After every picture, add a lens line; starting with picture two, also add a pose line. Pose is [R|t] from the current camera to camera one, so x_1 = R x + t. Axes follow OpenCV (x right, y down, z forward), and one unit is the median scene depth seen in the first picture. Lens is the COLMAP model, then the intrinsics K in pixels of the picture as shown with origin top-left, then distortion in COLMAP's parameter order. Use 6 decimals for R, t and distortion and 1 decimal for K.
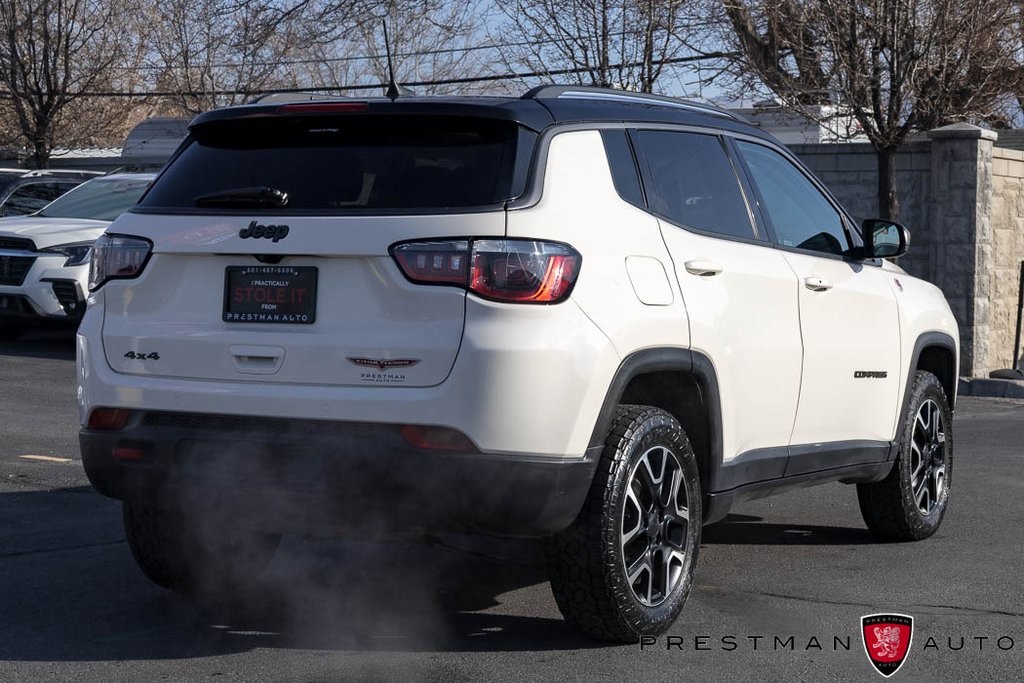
lens RADIAL K [[1952.5, 0, 514.2], [0, 1952.5, 341.3], [0, 0, 1]] dist [0.047691, 0.000000]
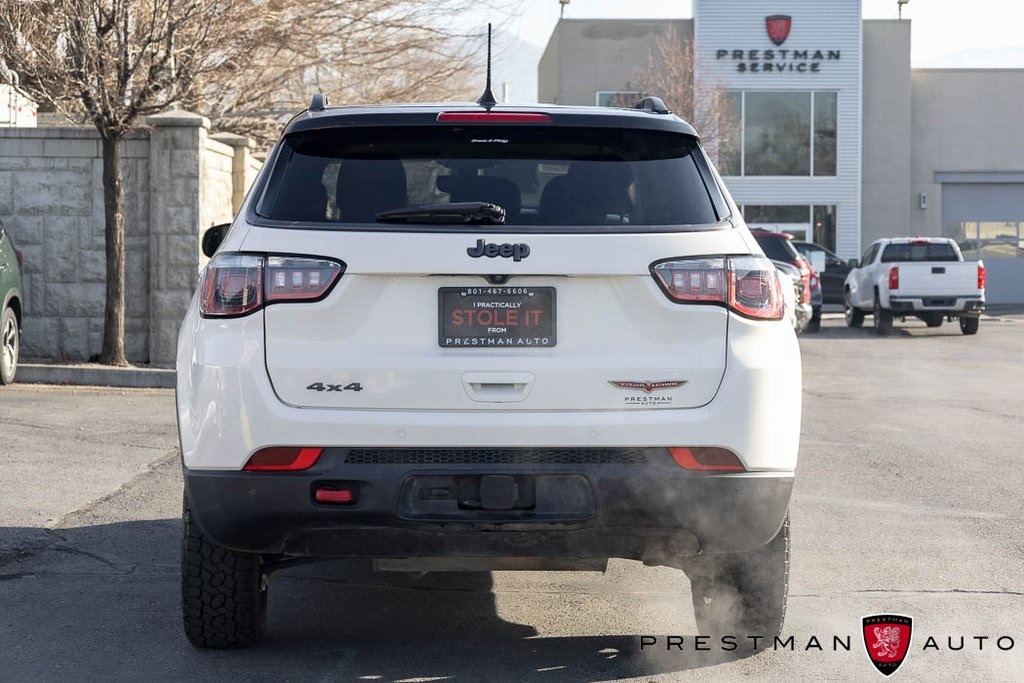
lens RADIAL K [[2026.6, 0, 535.5], [0, 2026.6, 359.0], [0, 0, 1]] dist [0.129837, 0.000000]
pose [[0.869983, -0.034247, 0.491890, -0.576756], [0.027075, 0.999398, 0.021696, -0.023835], [-0.492337, -0.005557, 0.870387, 0.140094]]
